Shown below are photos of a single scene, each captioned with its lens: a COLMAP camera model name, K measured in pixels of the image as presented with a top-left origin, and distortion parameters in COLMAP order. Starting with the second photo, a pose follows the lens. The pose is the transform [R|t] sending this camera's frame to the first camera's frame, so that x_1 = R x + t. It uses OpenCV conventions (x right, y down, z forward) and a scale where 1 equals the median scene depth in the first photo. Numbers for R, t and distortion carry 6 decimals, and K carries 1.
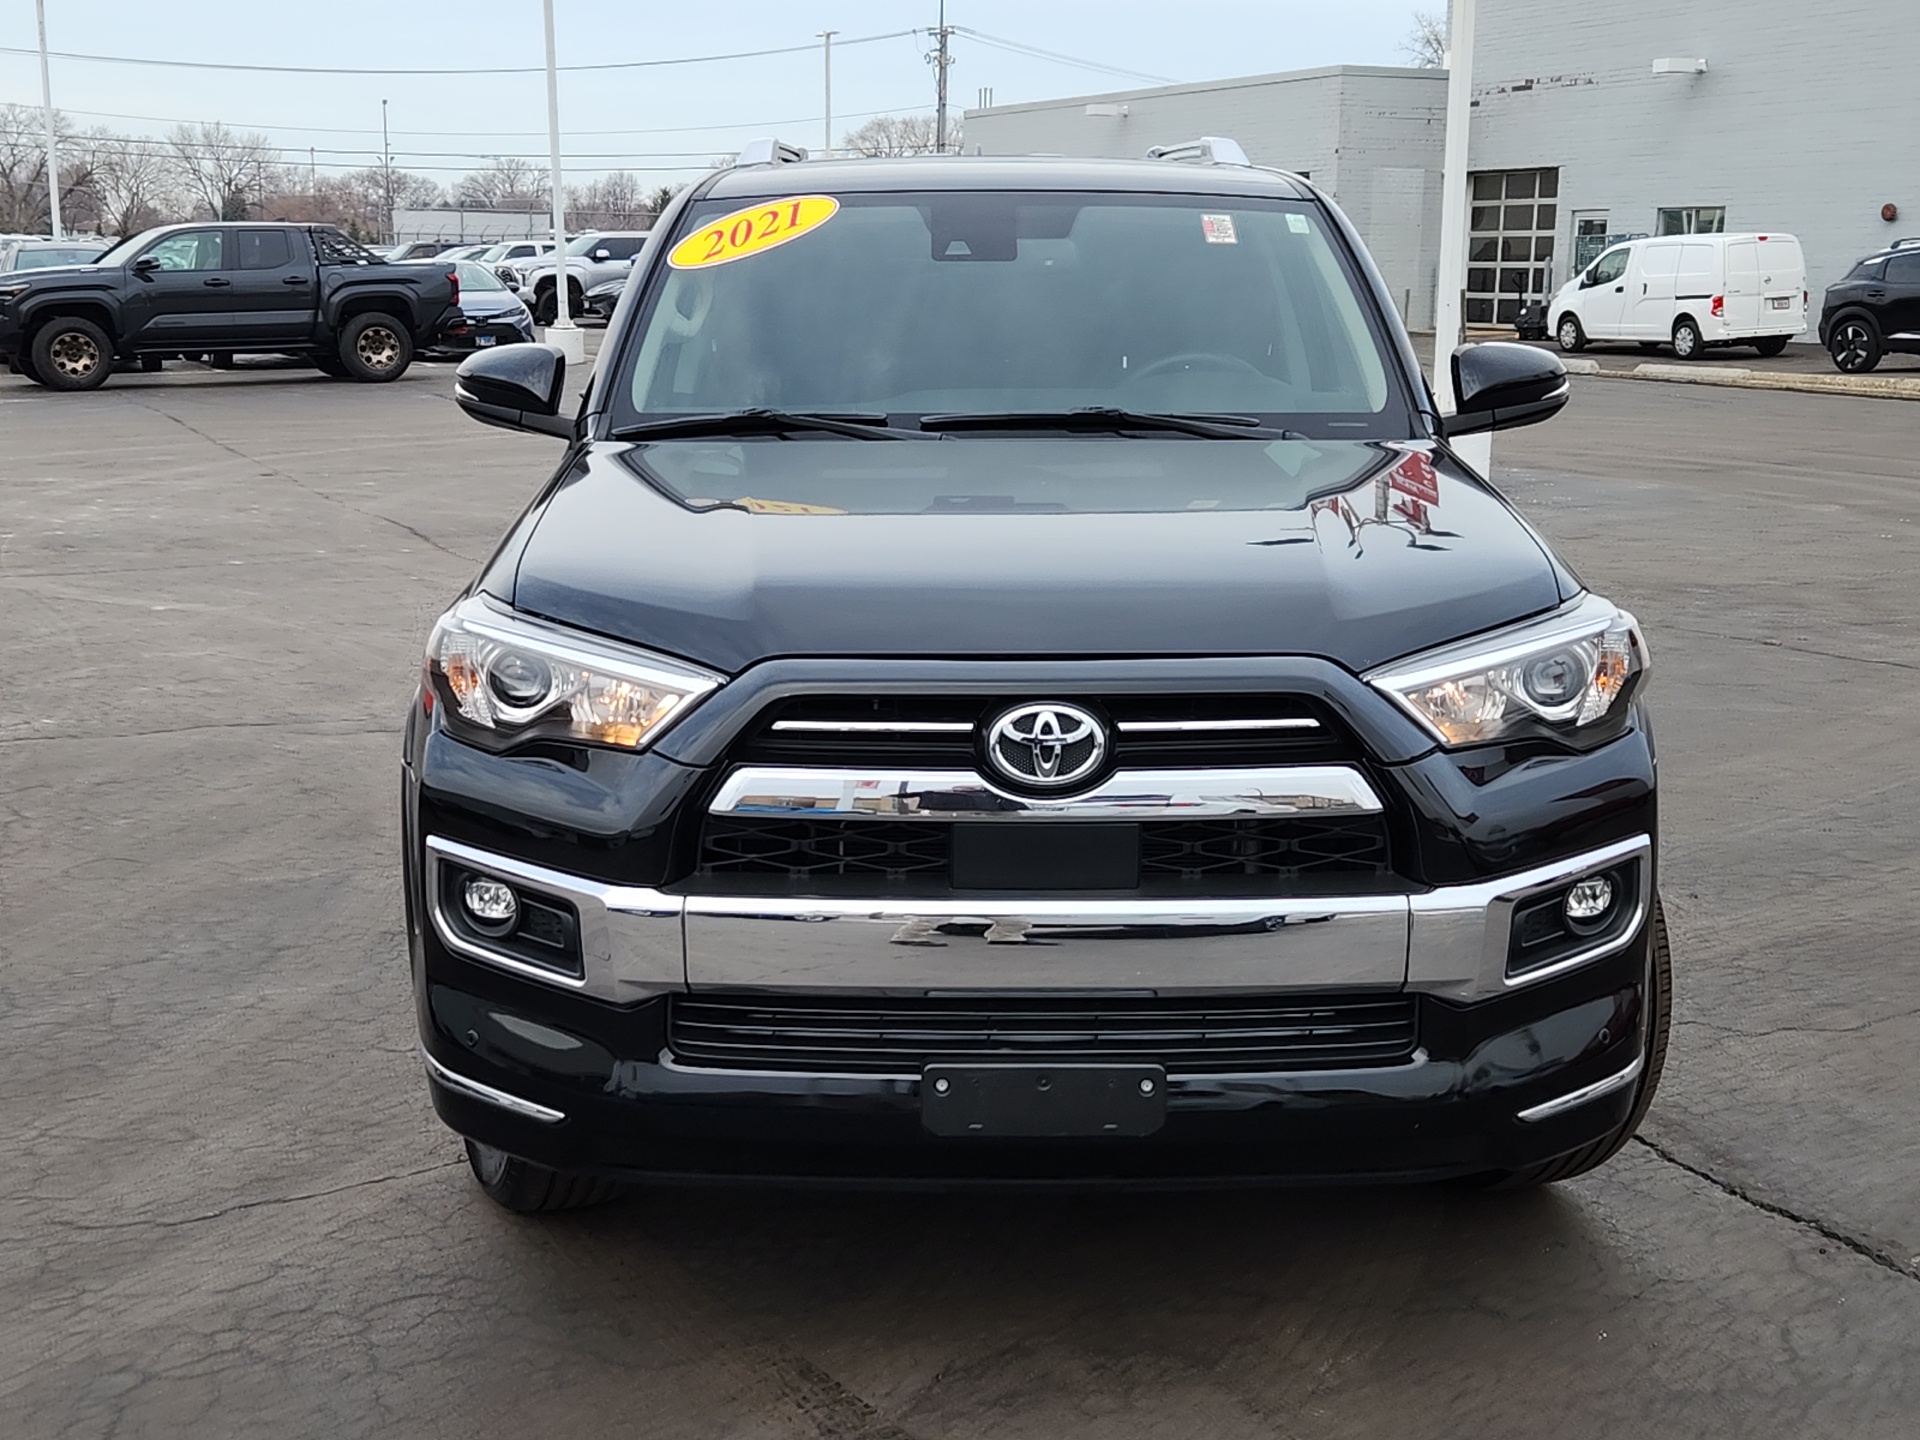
lens RADIAL K [[2245.6, 0, 960.0], [0, 2245.6, 720.0], [0, 0, 1]] dist [0.089793, -0.214647]
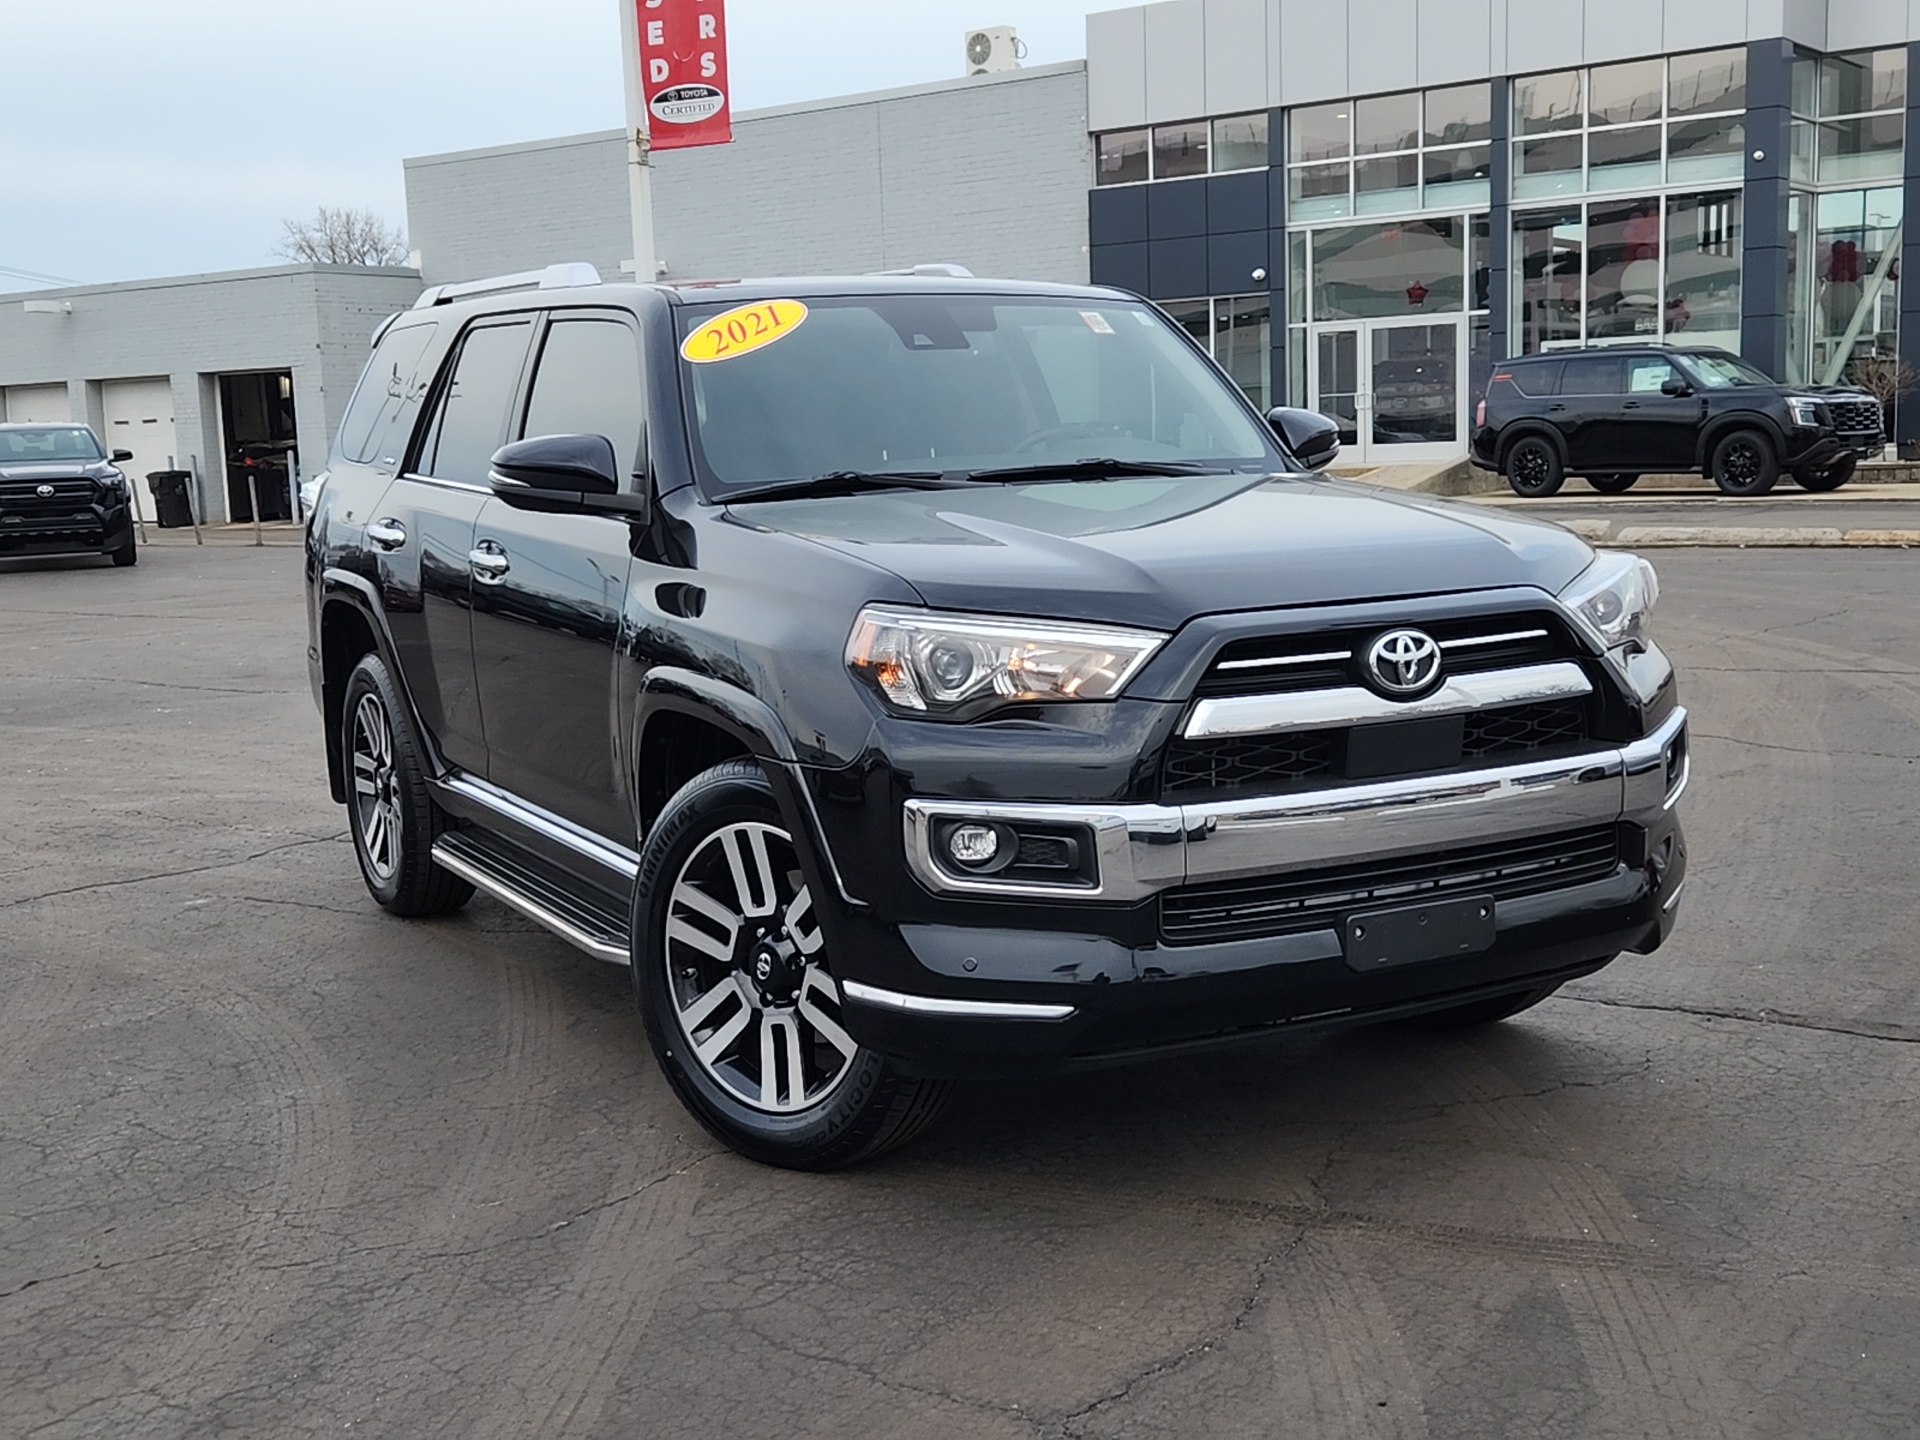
lens RADIAL K [[2245.6, 0, 960.0], [0, 2245.6, 720.0], [0, 0, 1]] dist [0.089793, -0.214647]
pose [[0.885295, -0.092867, 0.455663, -0.783755], [0.131476, 0.989864, -0.053702, 0.080341], [-0.446057, 0.107451, 0.888531, -0.061198]]
